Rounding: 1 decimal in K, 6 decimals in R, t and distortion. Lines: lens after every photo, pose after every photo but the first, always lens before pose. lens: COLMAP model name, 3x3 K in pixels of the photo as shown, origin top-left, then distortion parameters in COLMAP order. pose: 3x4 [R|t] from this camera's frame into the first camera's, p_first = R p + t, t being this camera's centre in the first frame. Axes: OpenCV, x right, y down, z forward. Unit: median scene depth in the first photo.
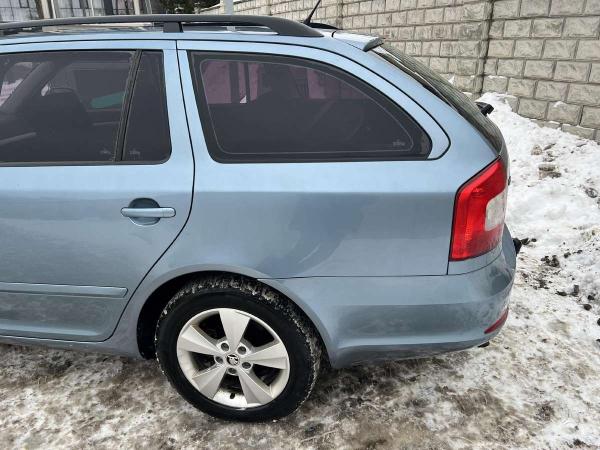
lens RADIAL K [[453.1, 0, 302.5], [0, 453.1, 225.9], [0, 0, 1]] dist [0.047111, -0.049309]
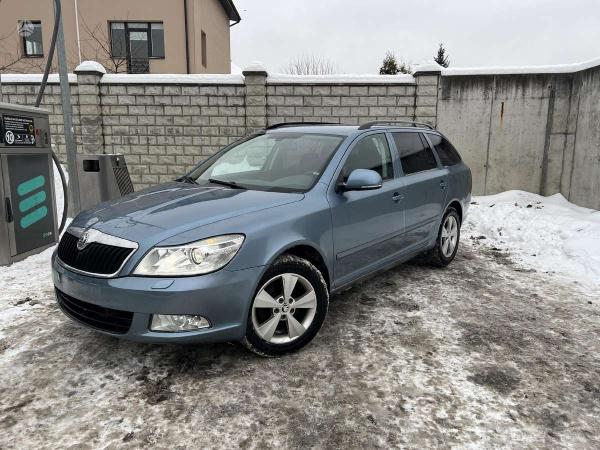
lens RADIAL K [[453.1, 0, 305.0], [0, 453.1, 225.3], [0, 0, 1]] dist [0.047111, -0.049309]
pose [[0.461285, -0.142794, 0.875686, -1.241706], [0.322529, 0.946432, -0.015569, -0.007795], [-0.826554, 0.289616, 0.482630, 0.145966]]
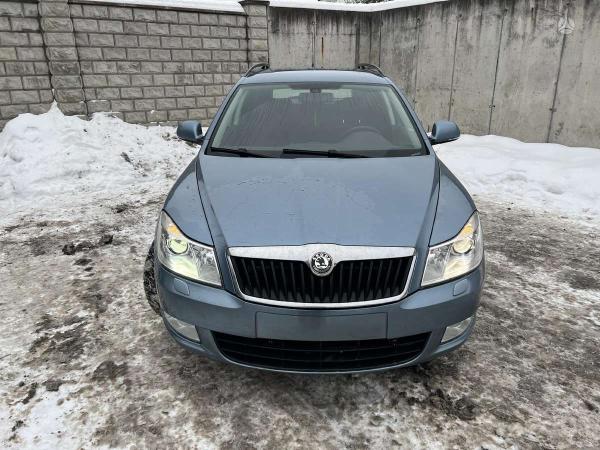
lens RADIAL K [[453.1, 0, 307.4], [0, 453.1, 225.4], [0, 0, 1]] dist [0.047111, -0.049309]
pose [[-0.192017, -0.307413, 0.932001, -1.232257], [0.378648, 0.852934, 0.359345, -0.291443], [-0.905403, 0.421900, -0.047376, 0.725738]]
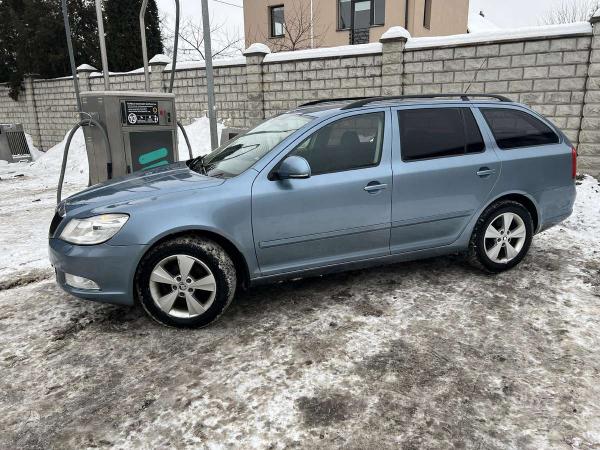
lens RADIAL K [[453.1, 0, 303.1], [0, 453.1, 221.8], [0, 0, 1]] dist [0.047111, -0.049309]
pose [[0.856732, -0.126045, 0.500123, -0.872229], [0.198739, 0.975476, -0.094602, 0.094011], [-0.475934, 0.180443, 0.860771, -0.198911]]
